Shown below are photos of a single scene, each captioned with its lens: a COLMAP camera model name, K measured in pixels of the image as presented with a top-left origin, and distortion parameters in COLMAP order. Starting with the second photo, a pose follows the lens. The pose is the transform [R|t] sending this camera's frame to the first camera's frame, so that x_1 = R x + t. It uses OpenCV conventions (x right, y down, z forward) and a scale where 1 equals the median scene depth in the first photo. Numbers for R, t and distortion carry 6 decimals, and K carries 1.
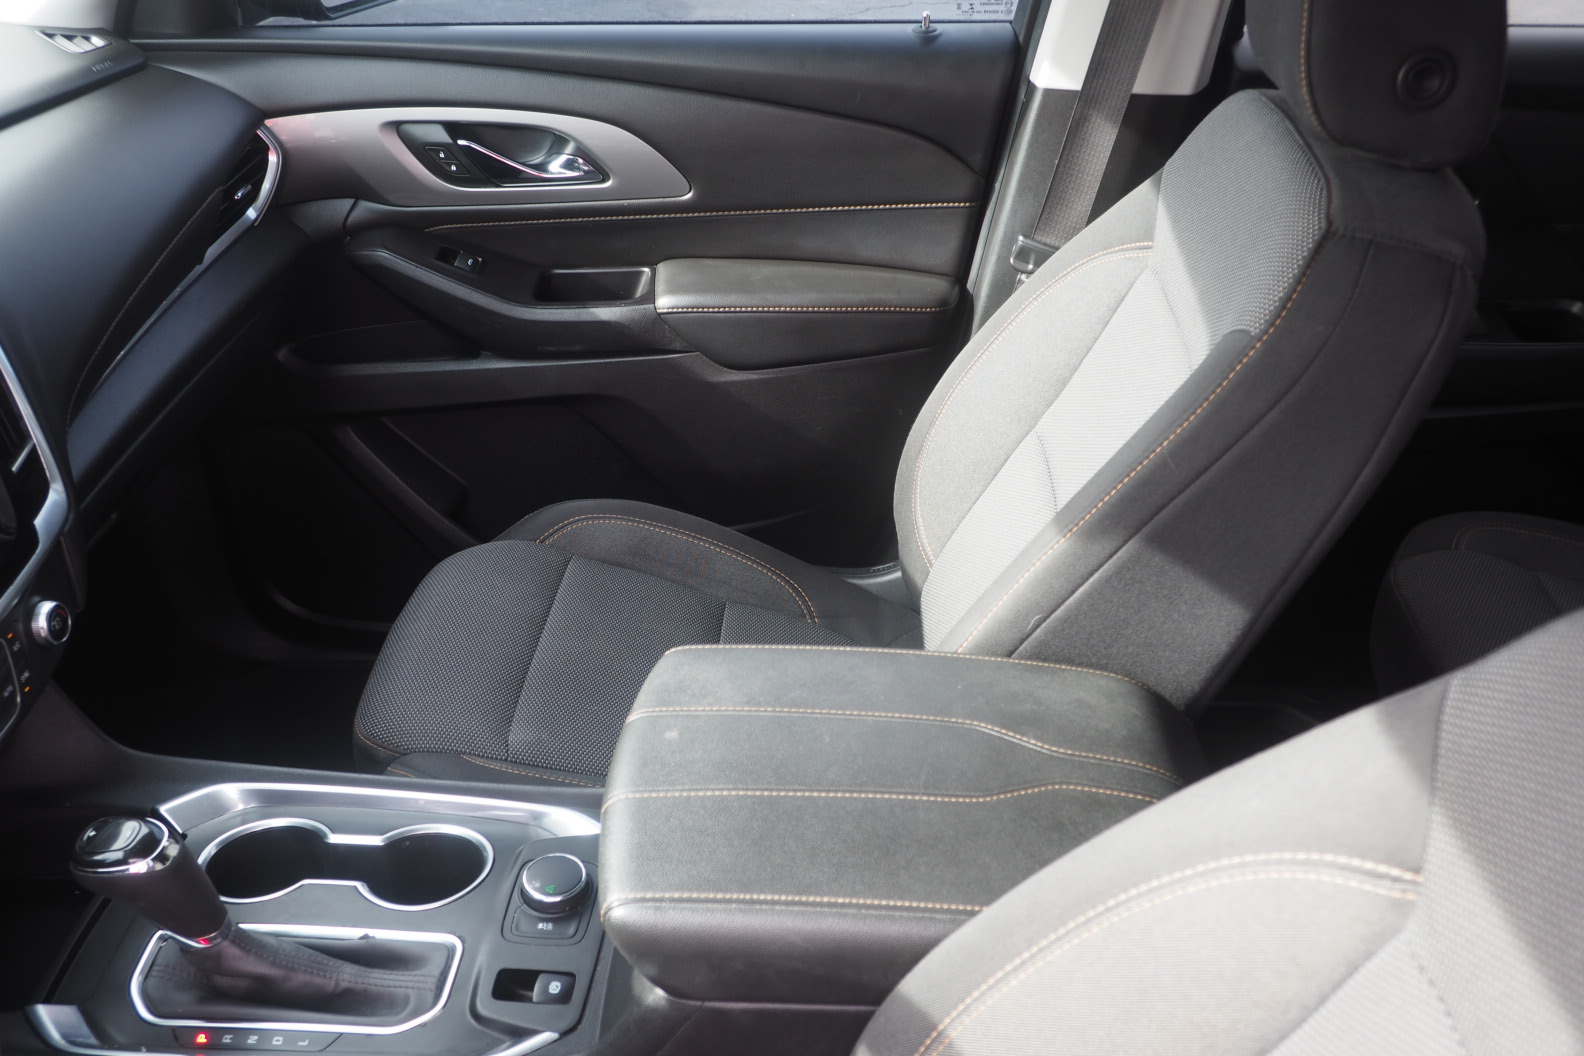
lens RADIAL K [[1445.1, 0, 815.2], [0, 1445.1, 532.7], [0, 0, 1]] dist [-0.014281, 0.000000]
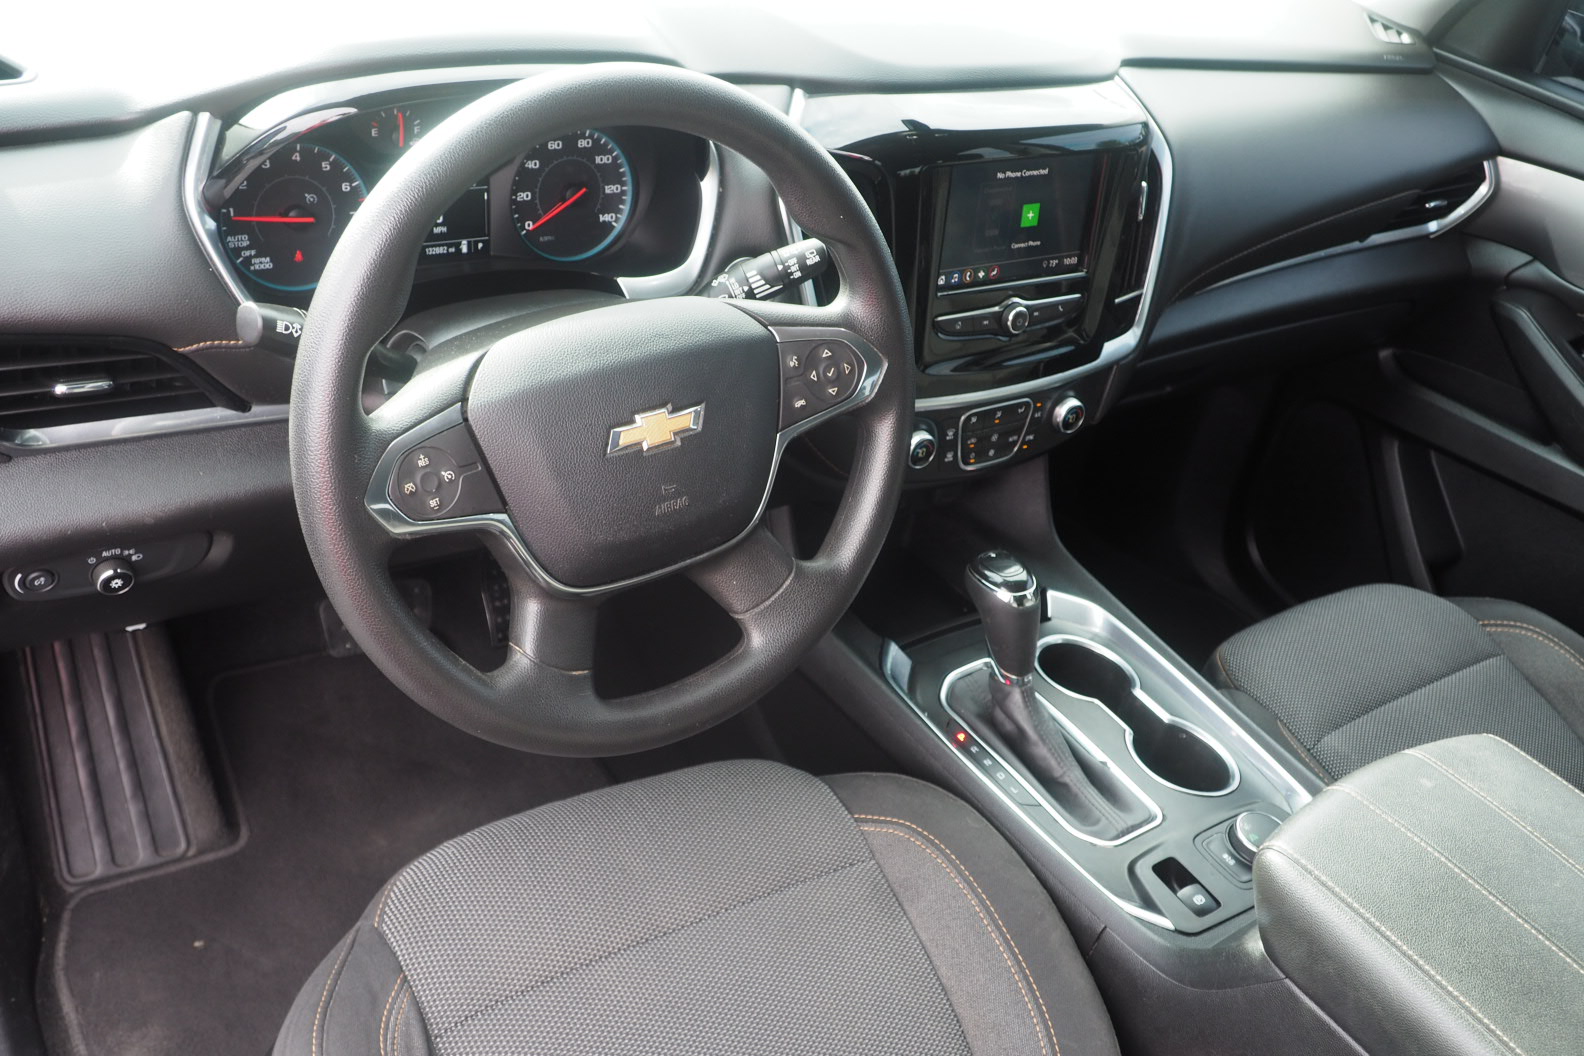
lens RADIAL K [[1445.1, 0, 794.2], [0, 1445.1, 512.9], [0, 0, 1]] dist [-0.014281, 0.000000]
pose [[0.592529, 0.521179, -0.614233, 0.156136], [-0.542486, 0.821843, 0.174020, 0.043449], [0.595498, 0.230101, 0.769698, -0.108787]]
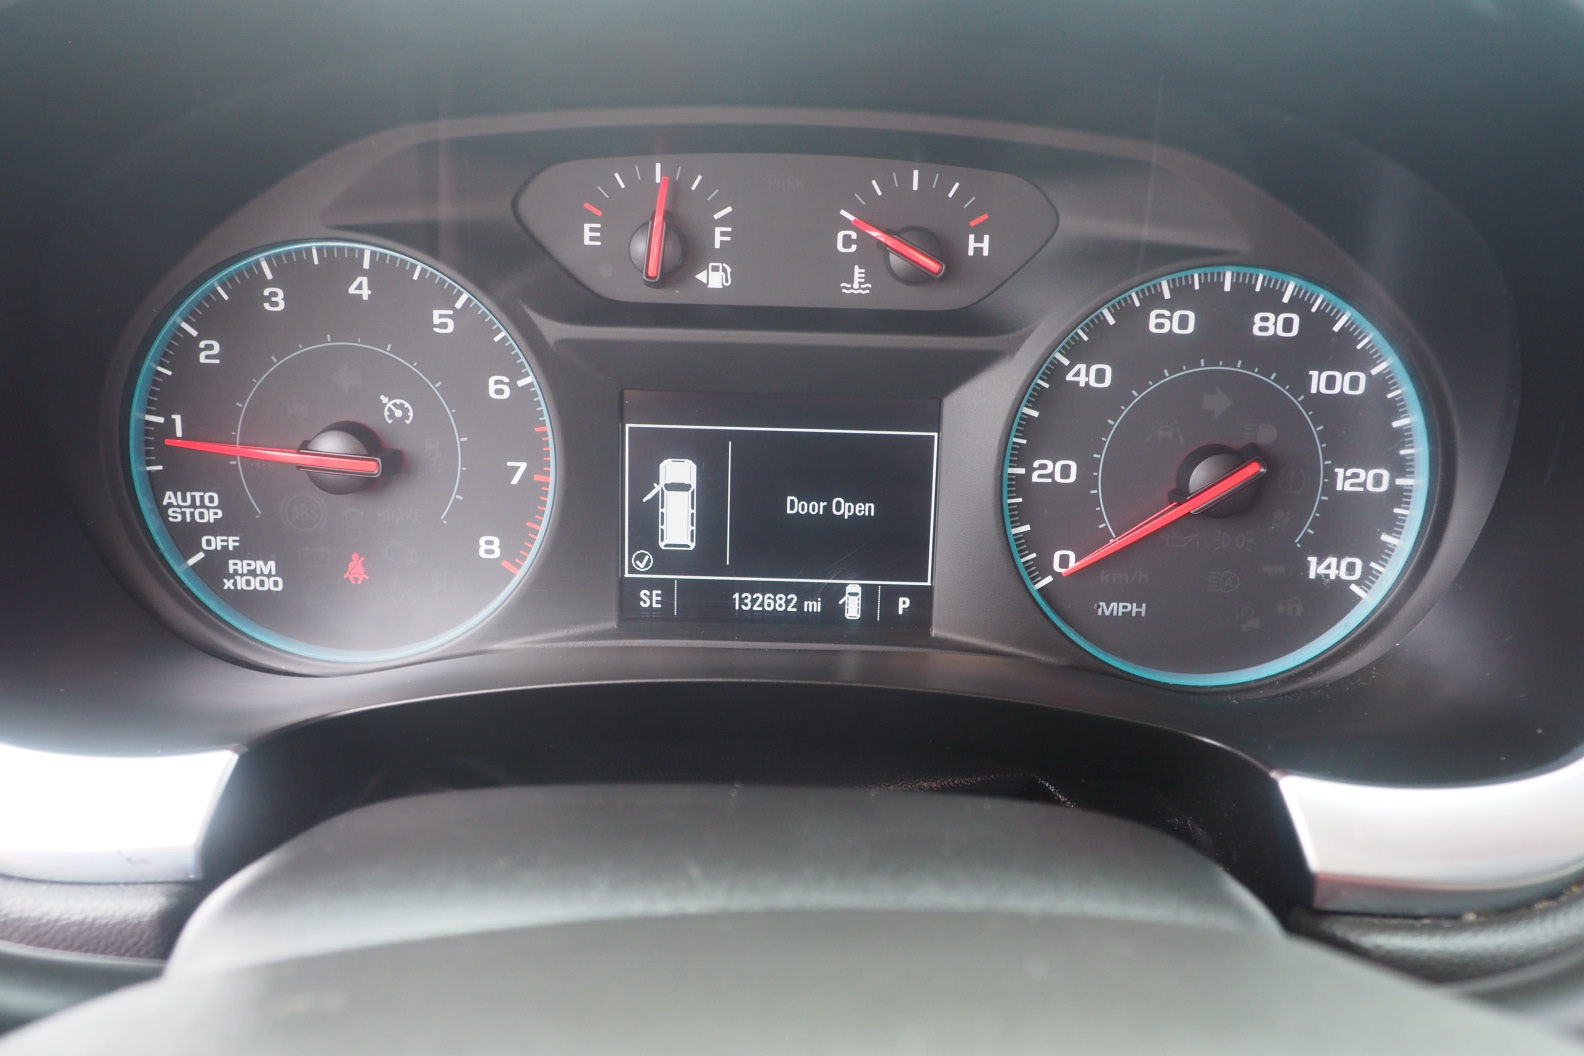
lens RADIAL K [[1445.1, 0, 805.3], [0, 1445.1, 555.5], [0, 0, 1]] dist [-0.014281, 0.000000]
pose [[0.041845, 0.388569, -0.920469, -0.417472], [-0.529774, 0.789732, 0.309295, 0.085726], [0.847106, 0.474698, 0.238900, 0.417846]]
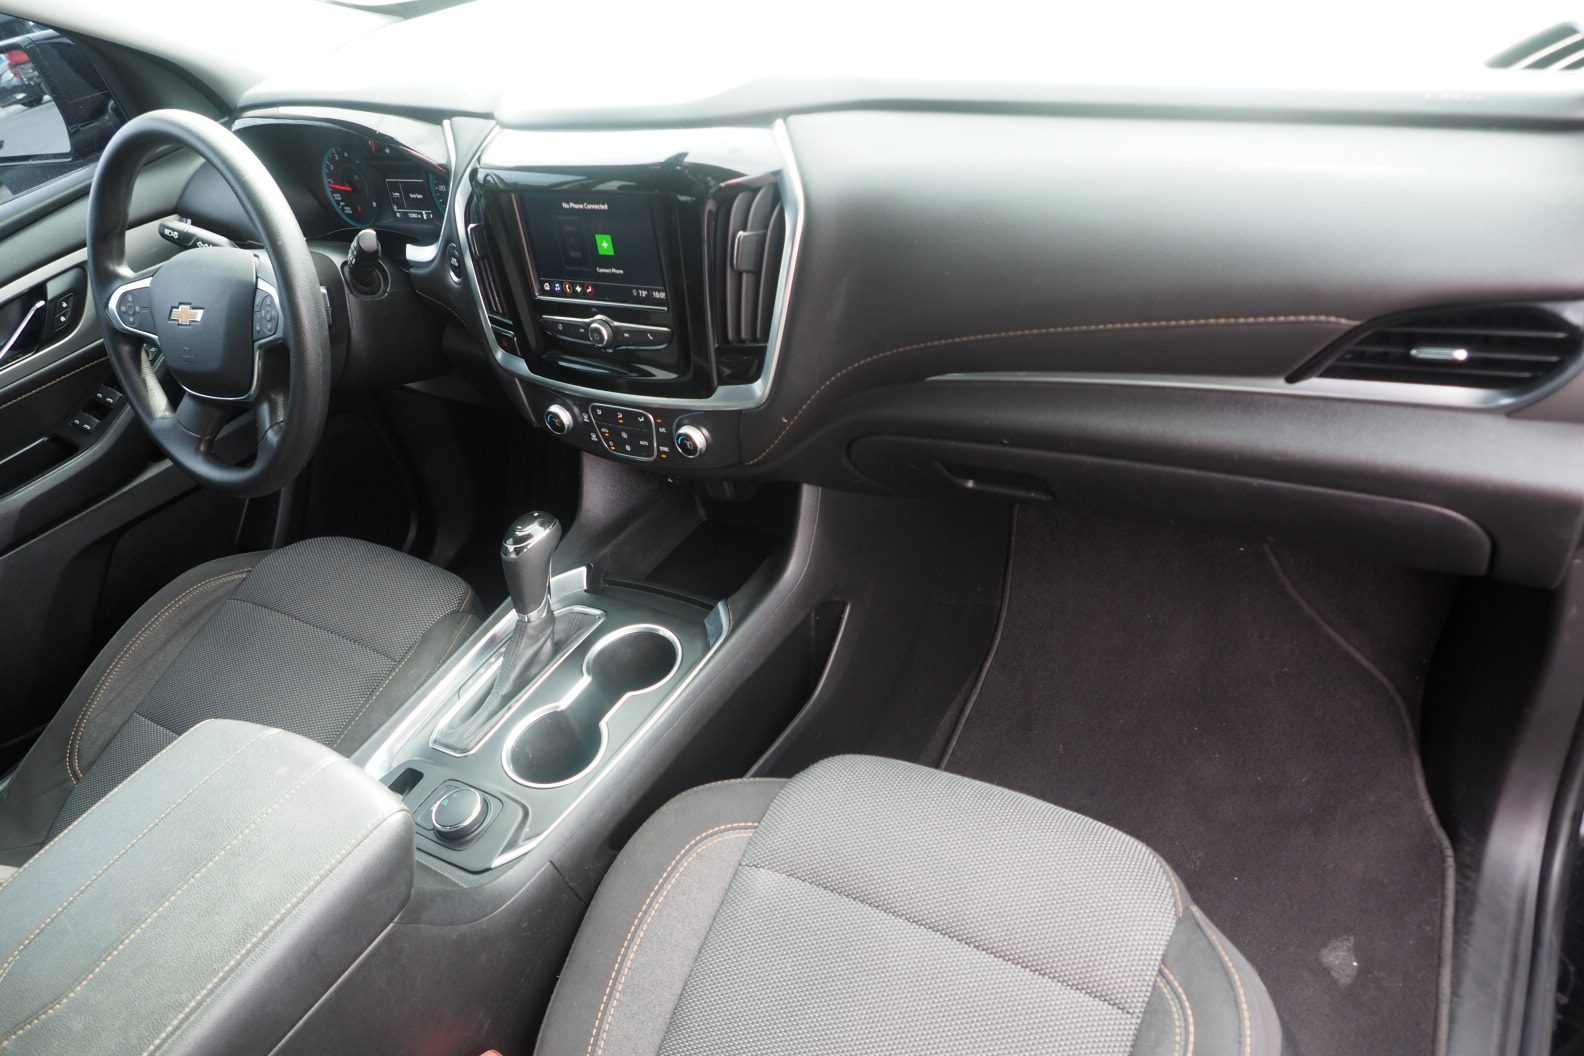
lens RADIAL K [[1123.1, 0, 797.1], [0, 1123.1, 527.5], [0, 0, 1]] dist [-0.020007, 0.001047]
pose [[-0.469944, 0.601500, -0.646027, 0.160104], [-0.265499, 0.601667, 0.753331, -0.725055], [0.841821, 0.525543, -0.123053, 1.272395]]
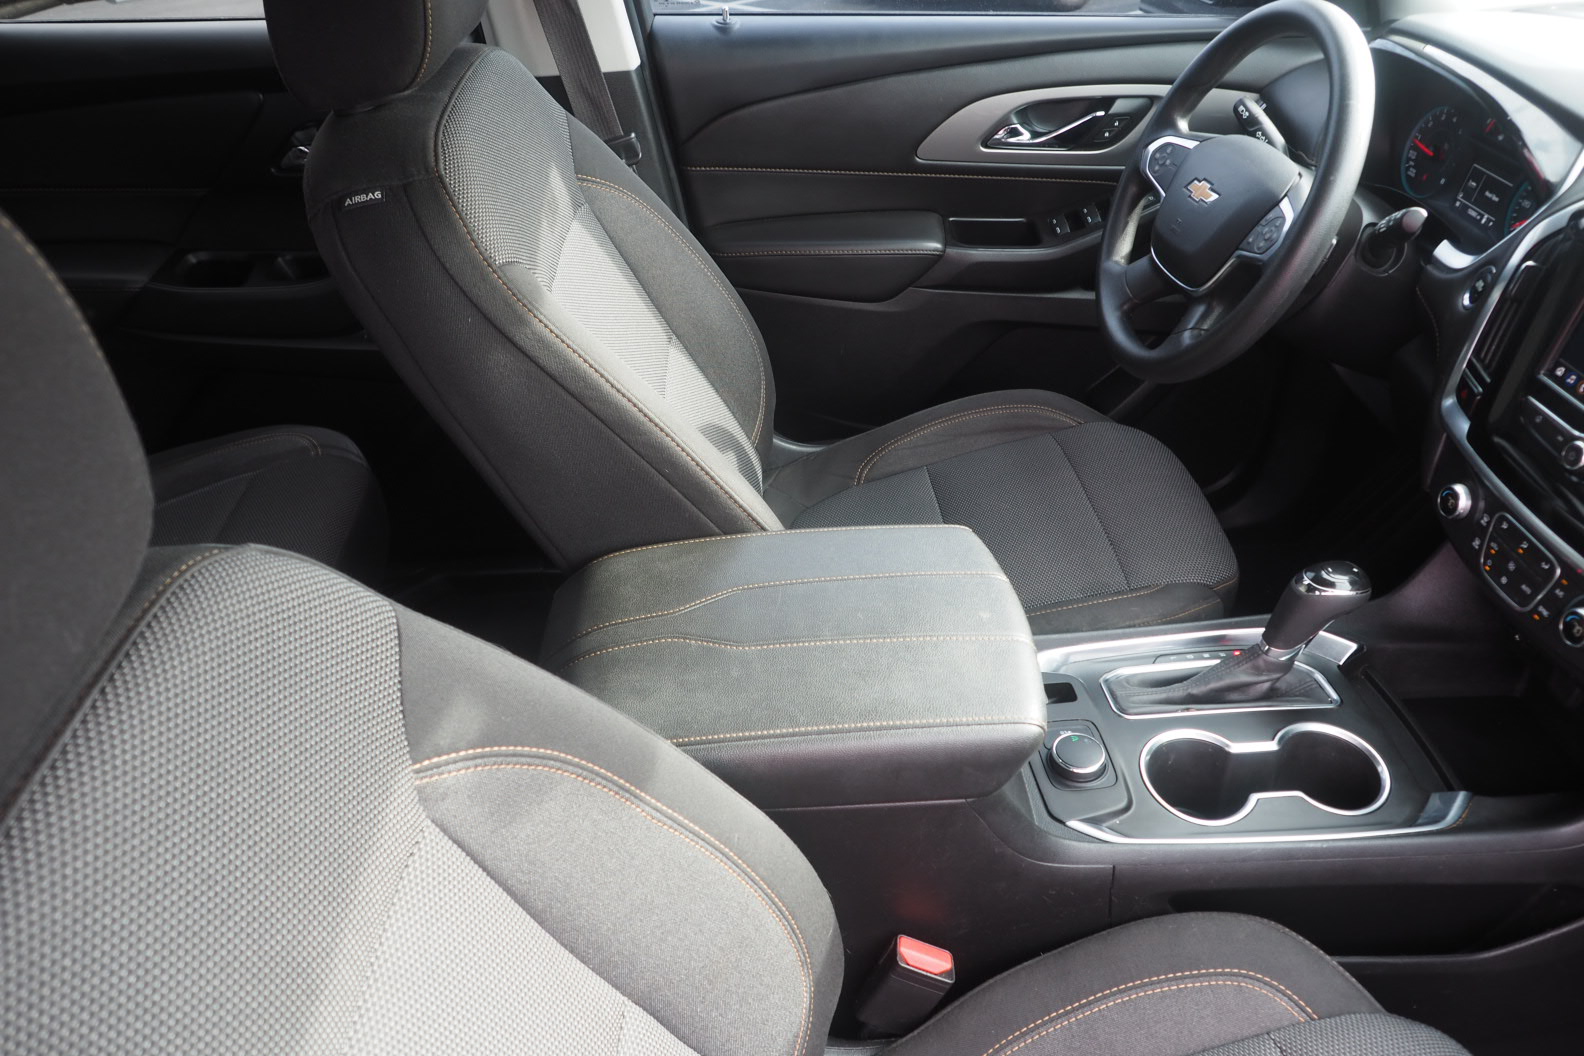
lens RADIAL K [[1123.1, 0, 800.0], [0, 1123.1, 528.4], [0, 0, 1]] dist [-0.020007, 0.001047]
pose [[-0.990523, 0.075497, -0.114734, 0.150039], [-0.074457, 0.406795, 0.910480, -0.700705], [0.115411, 0.910395, -0.397318, 1.211196]]
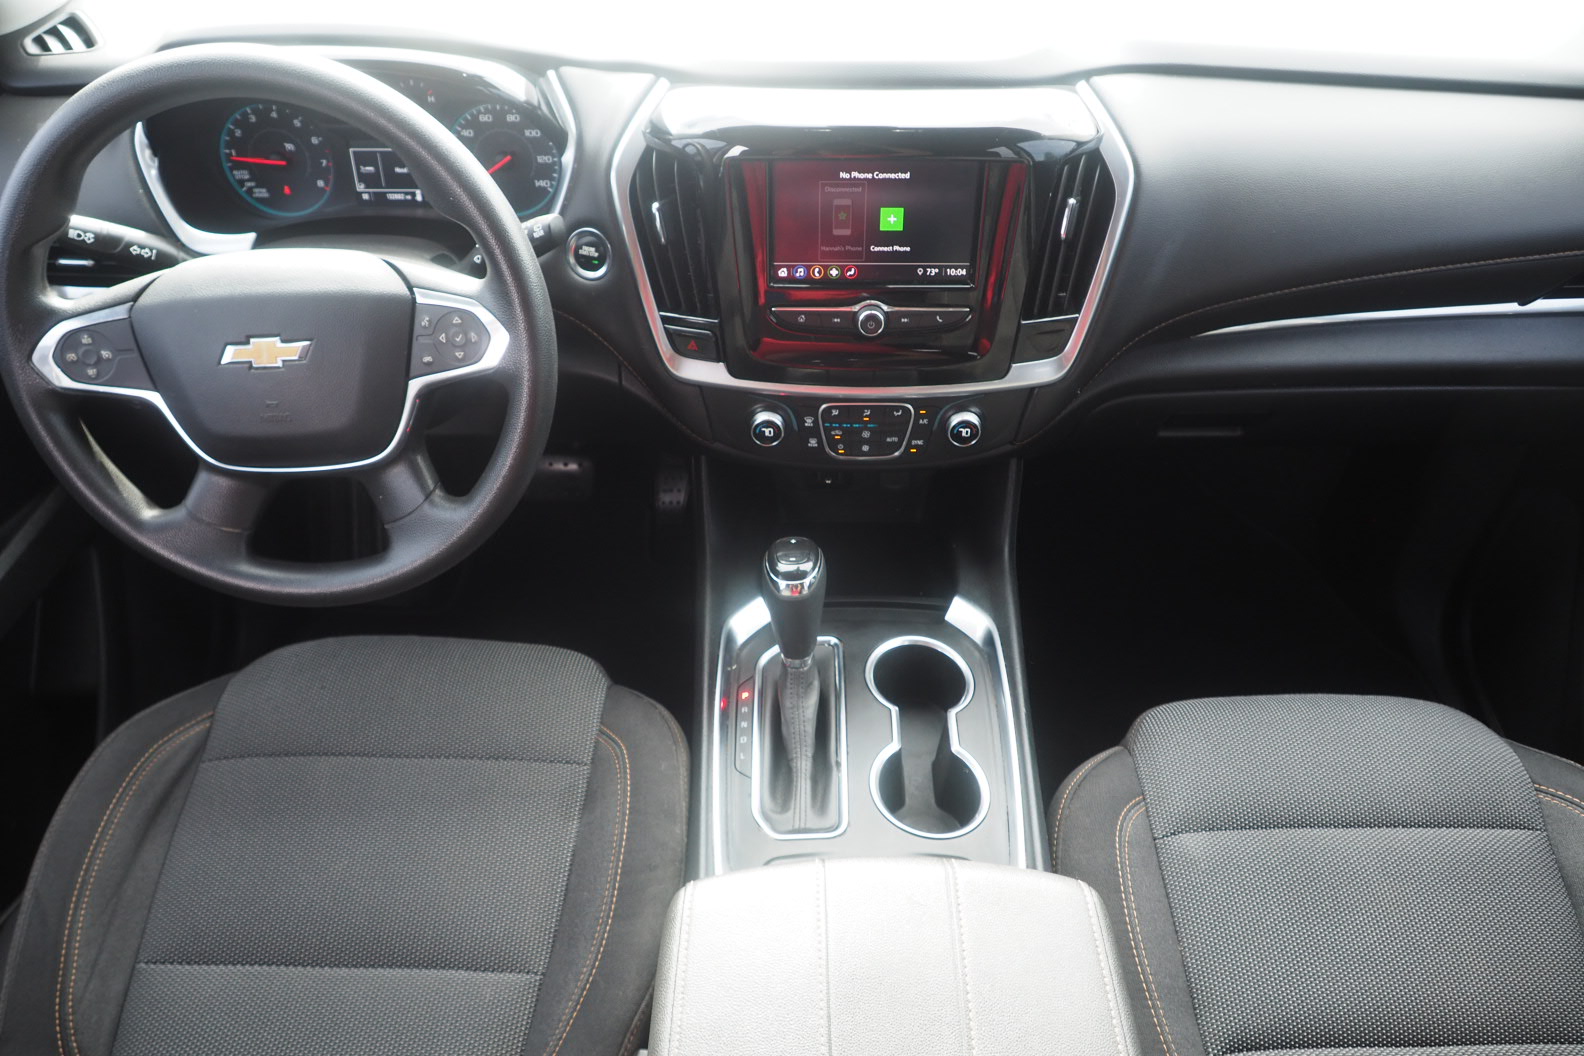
lens RADIAL K [[1123.1, 0, 798.4], [0, 1123.1, 527.2], [0, 0, 1]] dist [-0.020007, 0.001047]
pose [[0.045742, 0.662674, -0.747509, 0.259650], [-0.511228, 0.658407, 0.552401, -0.354838], [0.858227, 0.356880, 0.368894, 0.547729]]
